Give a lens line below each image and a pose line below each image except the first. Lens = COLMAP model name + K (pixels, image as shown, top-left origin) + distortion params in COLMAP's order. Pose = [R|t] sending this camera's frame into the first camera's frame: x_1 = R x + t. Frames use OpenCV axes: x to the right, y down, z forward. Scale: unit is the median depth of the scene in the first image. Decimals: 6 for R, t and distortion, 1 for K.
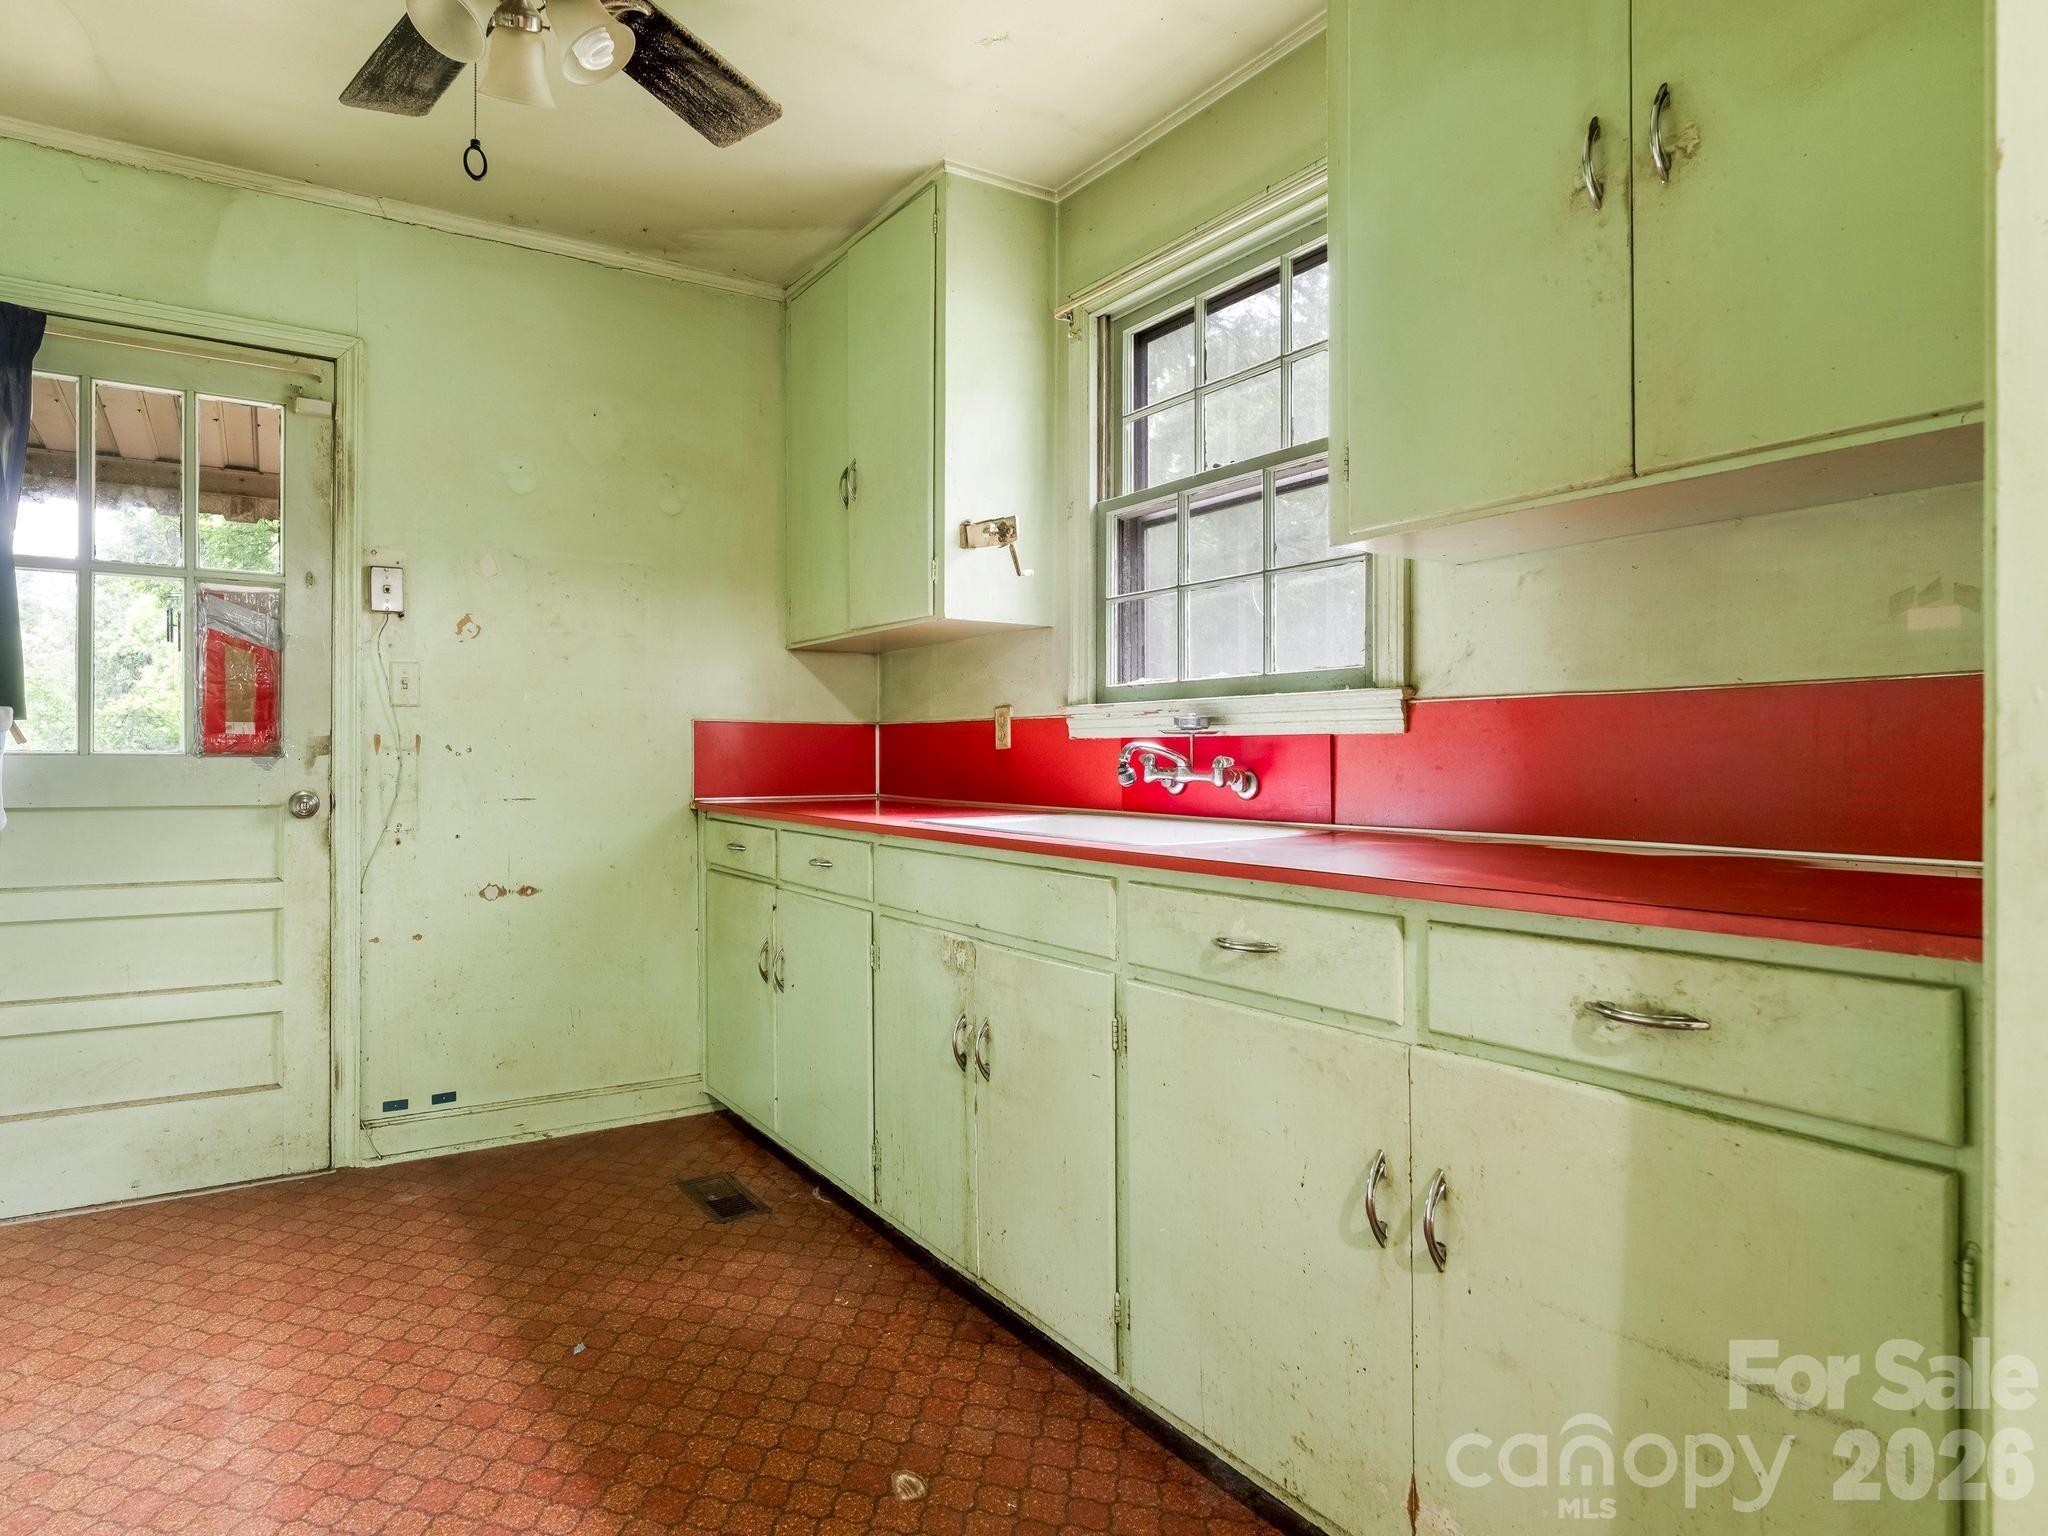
lens RADIAL K [[1147.3, 0, 1024.0], [0, 1147.3, 768.0], [0, 0, 1]] dist [-0.000941, -0.000035]
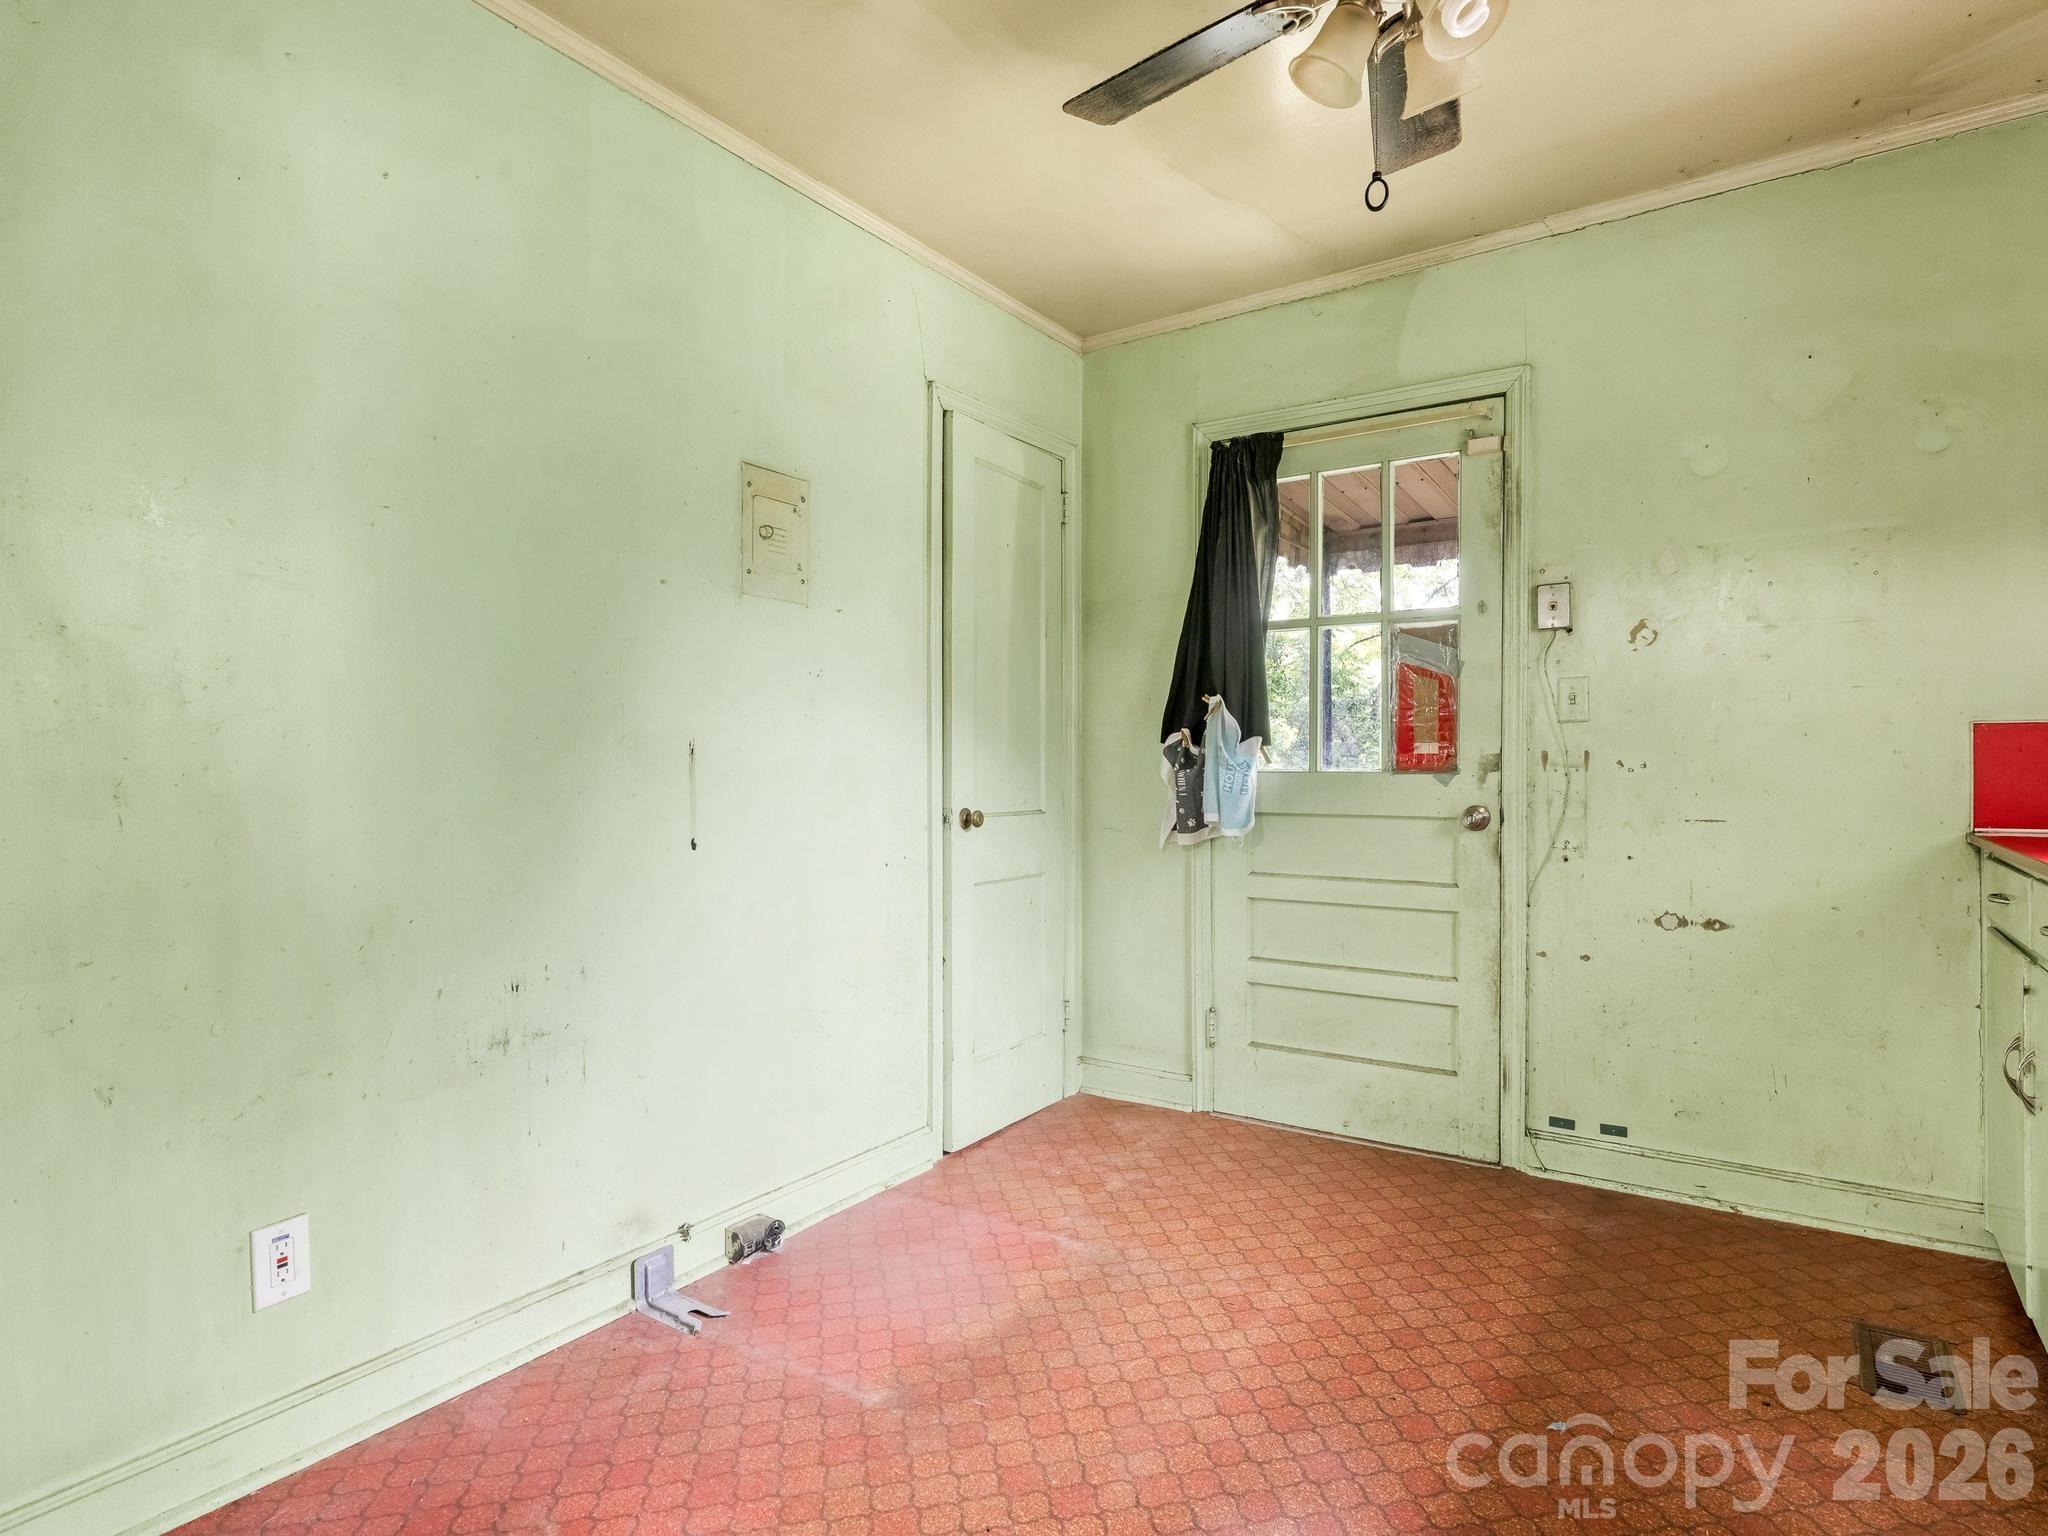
lens RADIAL K [[1174.6, 0, 1022.1], [0, 1174.6, 786.5], [0, 0, 1]] dist [-0.000679, -0.000703]
pose [[0.382224, 0.009670, -0.924019, 0.224741], [-0.005581, 0.999951, 0.008156, -0.004157], [0.924053, 0.002040, 0.382259, 0.185862]]
